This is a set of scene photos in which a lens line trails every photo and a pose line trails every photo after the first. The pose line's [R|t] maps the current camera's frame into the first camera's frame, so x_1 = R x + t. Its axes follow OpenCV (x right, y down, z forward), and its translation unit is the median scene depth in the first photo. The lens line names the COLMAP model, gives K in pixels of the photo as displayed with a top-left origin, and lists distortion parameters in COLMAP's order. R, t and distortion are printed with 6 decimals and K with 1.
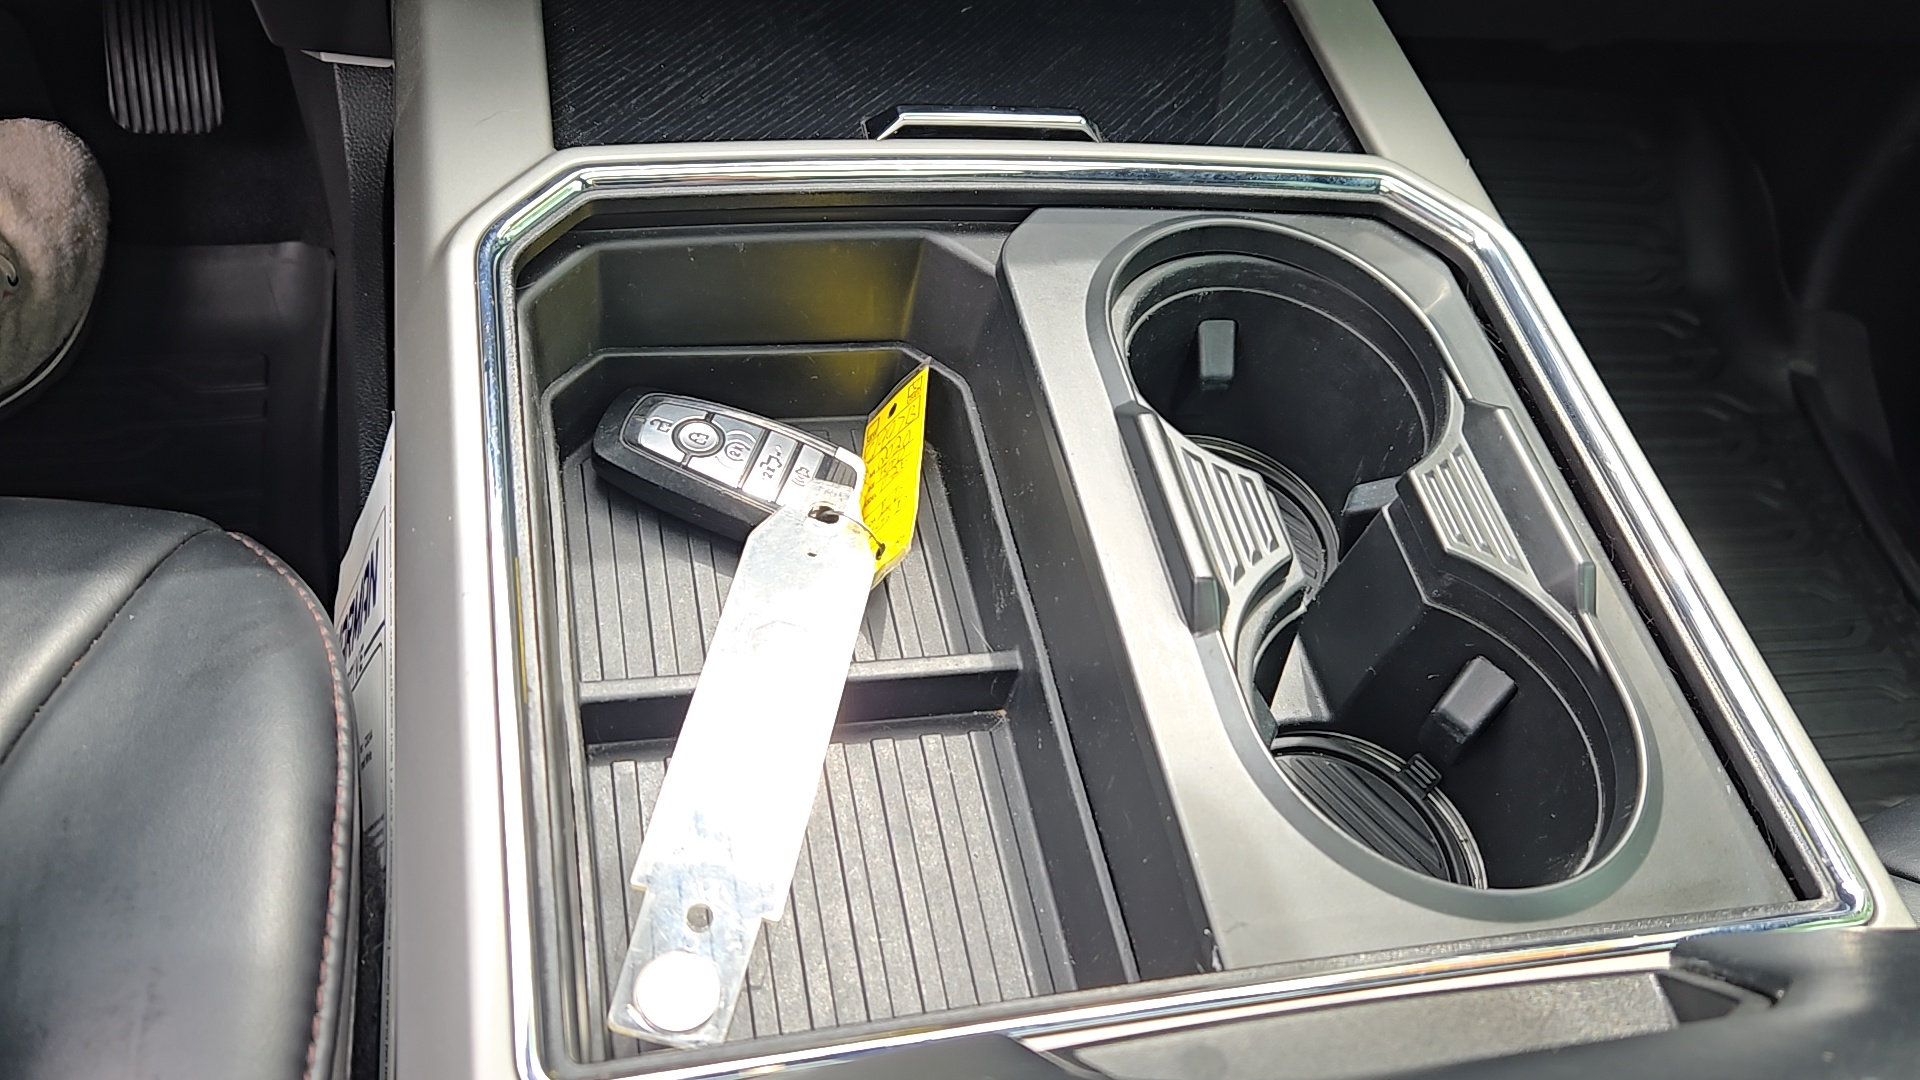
lens RADIAL K [[1625.4, 0, 953.1], [0, 1625.4, 535.9], [0, 0, 1]] dist [0.007395, 0.000537]
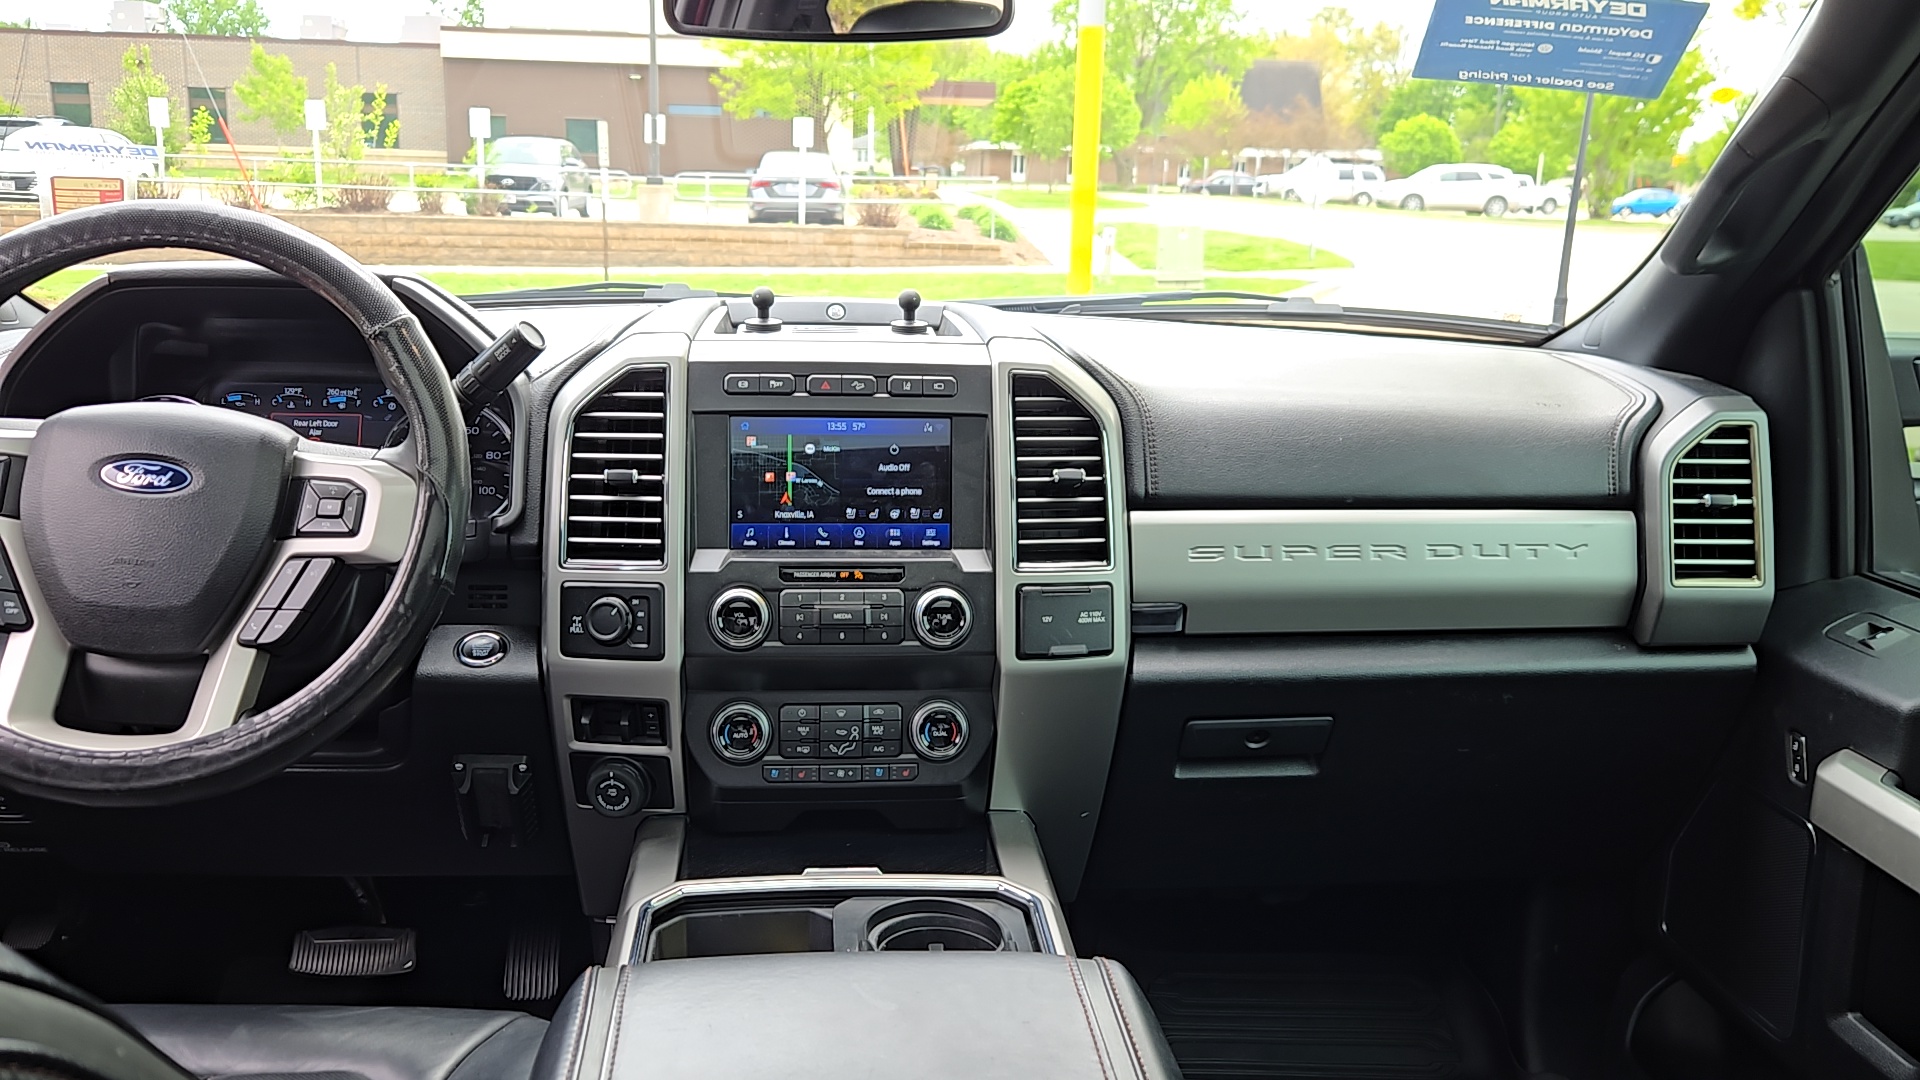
lens RADIAL K [[1637.0, 0, 966.1], [0, 1637.0, 535.5], [0, 0, 1]] dist [-0.005205, -0.010828]
pose [[0.983469, -0.118987, -0.136492, 0.629270], [0.007583, 0.780193, -0.625493, 0.949716], [0.180916, 0.614119, 0.768198, -1.288507]]
